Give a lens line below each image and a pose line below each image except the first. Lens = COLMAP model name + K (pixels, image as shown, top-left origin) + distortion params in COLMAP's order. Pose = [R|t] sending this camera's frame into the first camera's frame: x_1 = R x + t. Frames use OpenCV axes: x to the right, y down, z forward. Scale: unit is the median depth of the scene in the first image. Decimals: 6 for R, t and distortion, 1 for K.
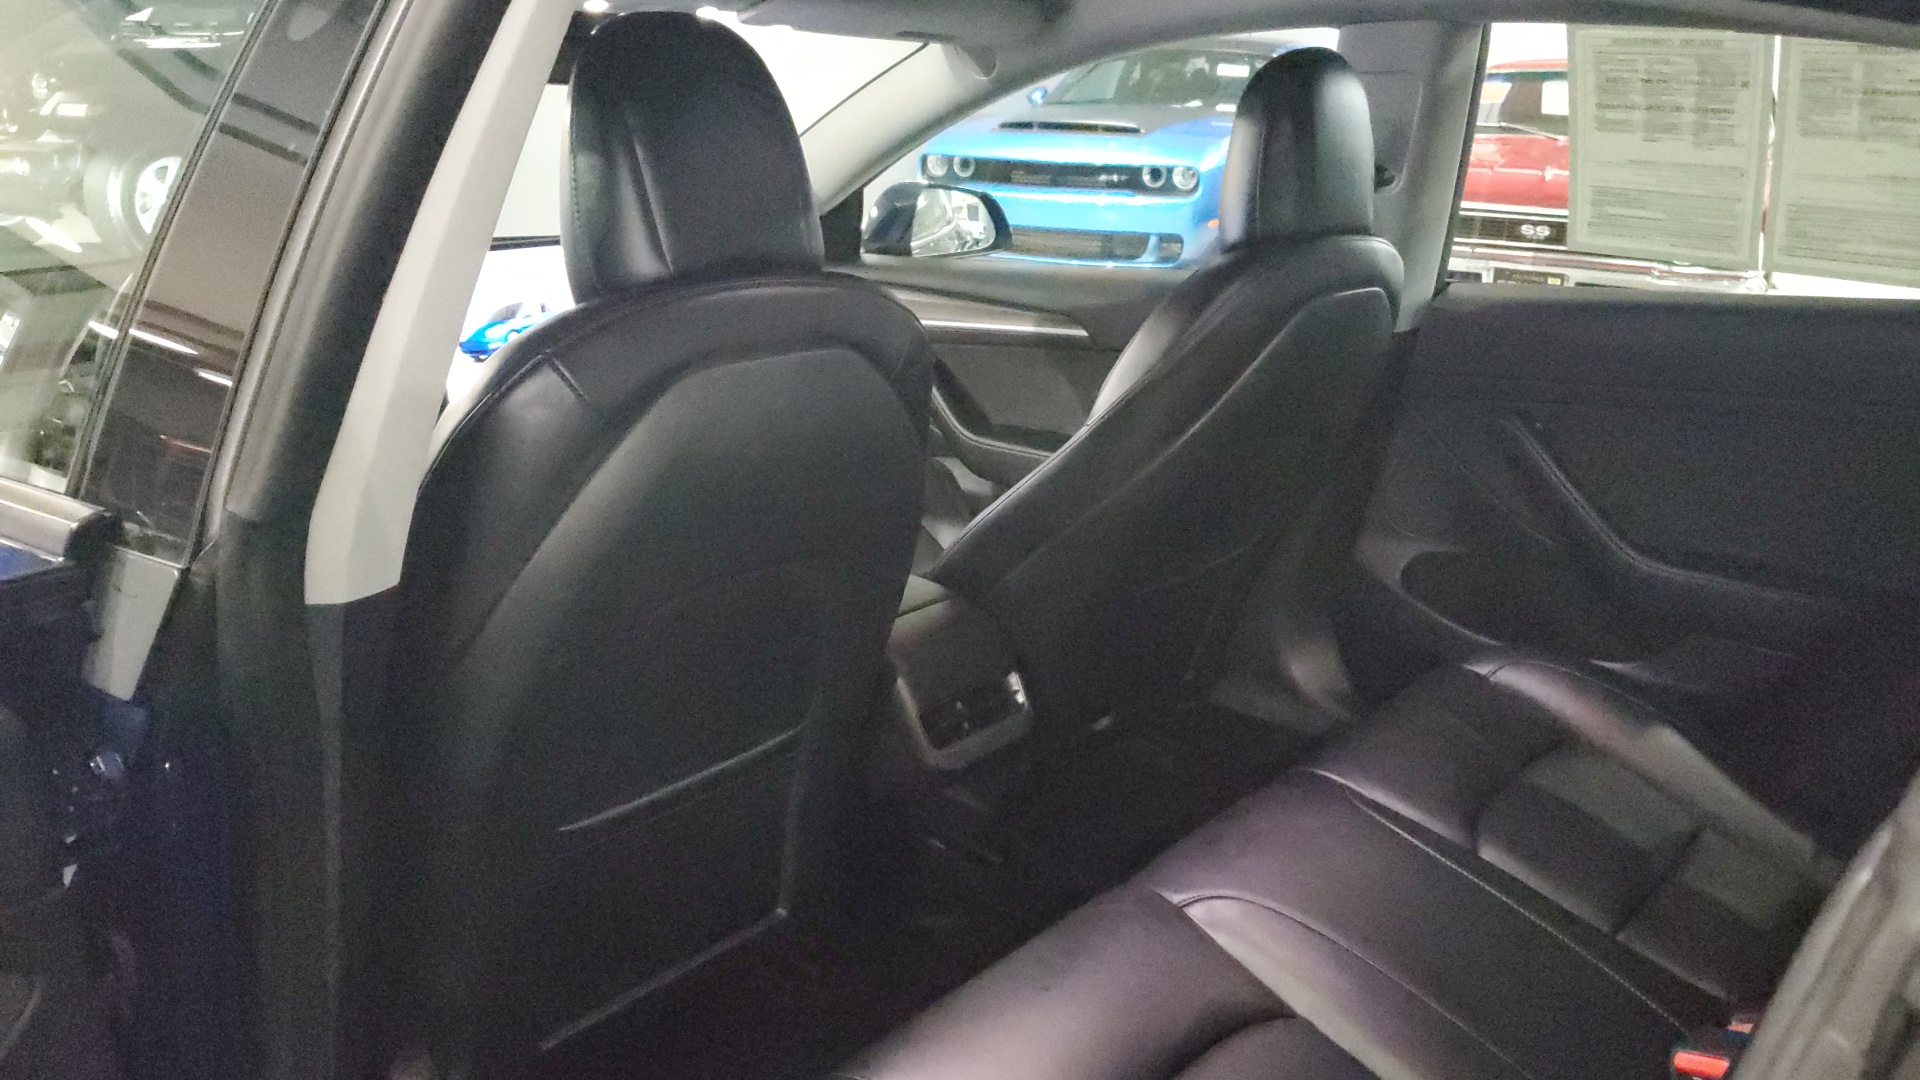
lens RADIAL K [[1512.1, 0, 960.0], [0, 1512.1, 540.0], [0, 0, 1]] dist [0.011193, 0.006527]
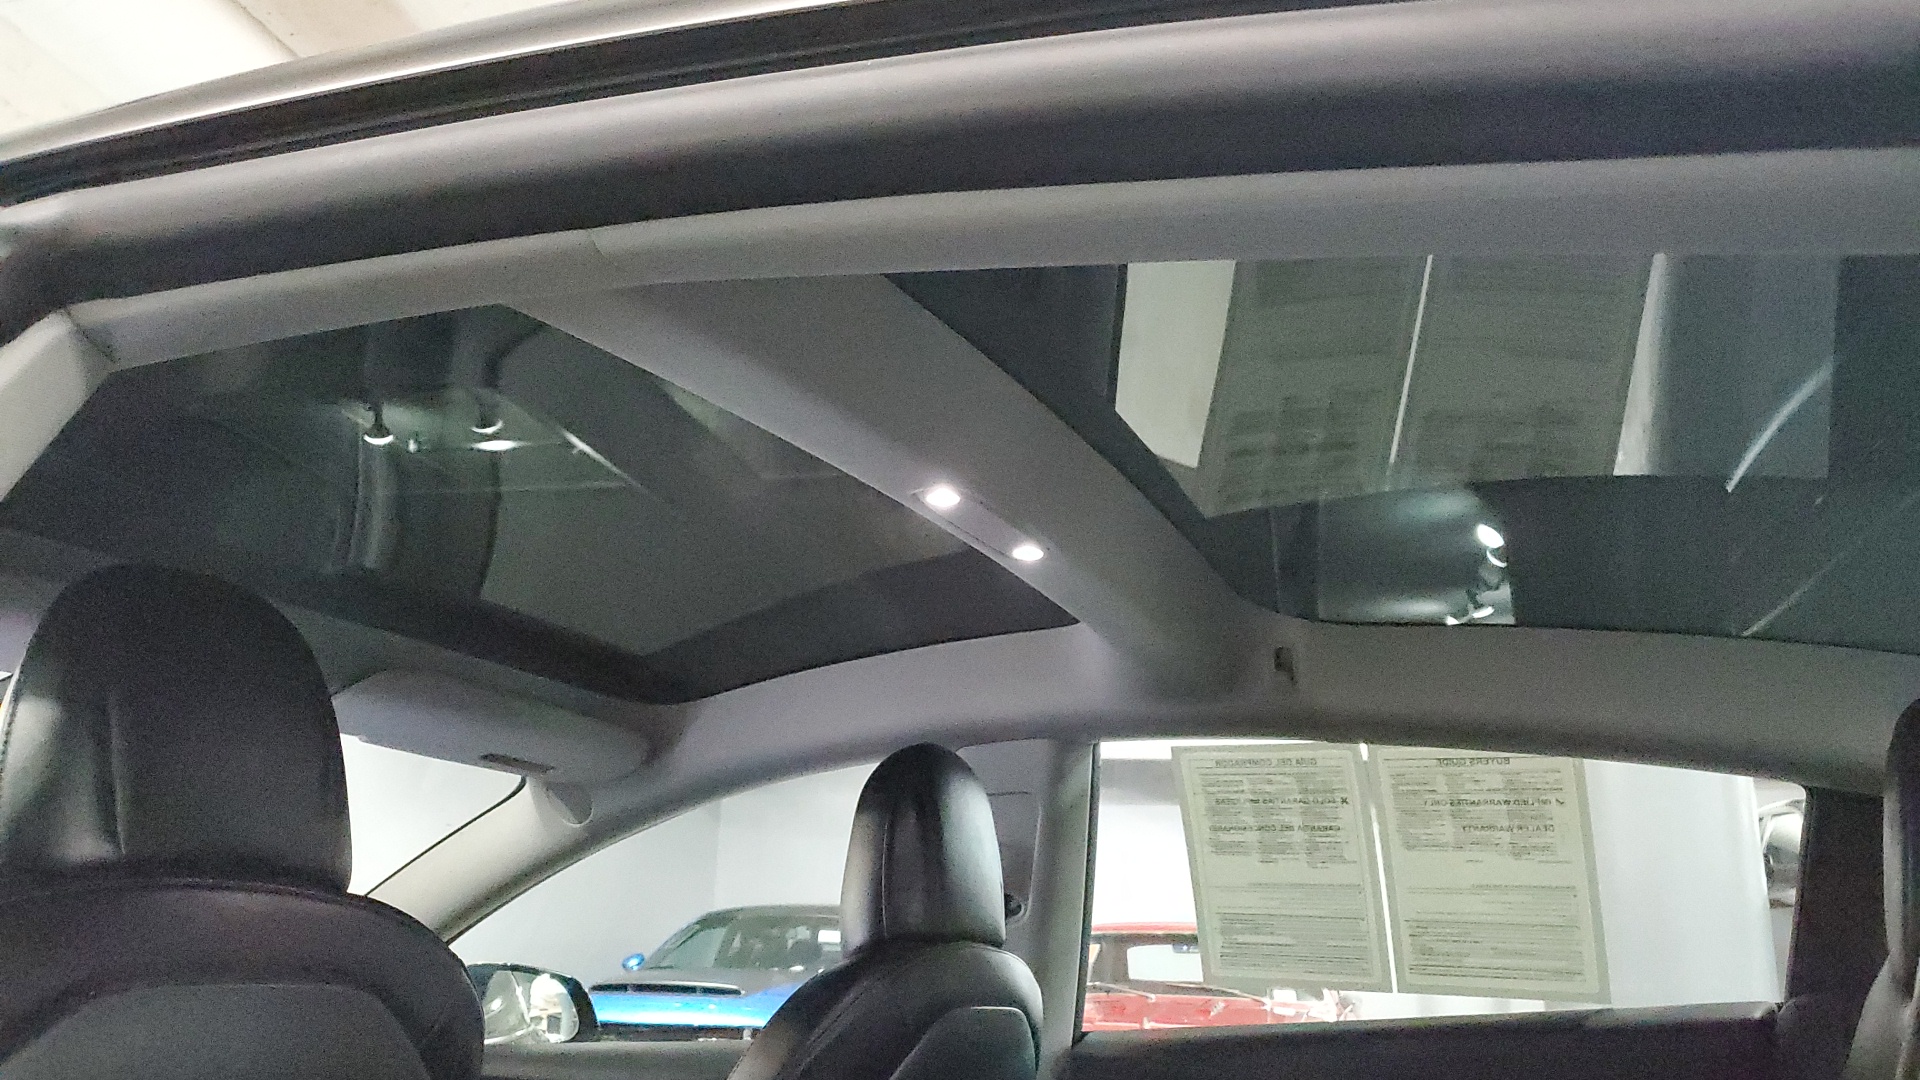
lens RADIAL K [[1520.9, 0, 977.7], [0, 1520.9, 513.6], [0, 0, 1]] dist [-0.007225, 0.000116]
pose [[0.965732, 0.072752, 0.249138, 0.009600], [0.077155, 0.836043, -0.543211, 0.071410], [-0.247810, 0.543818, 0.801780, 0.130646]]
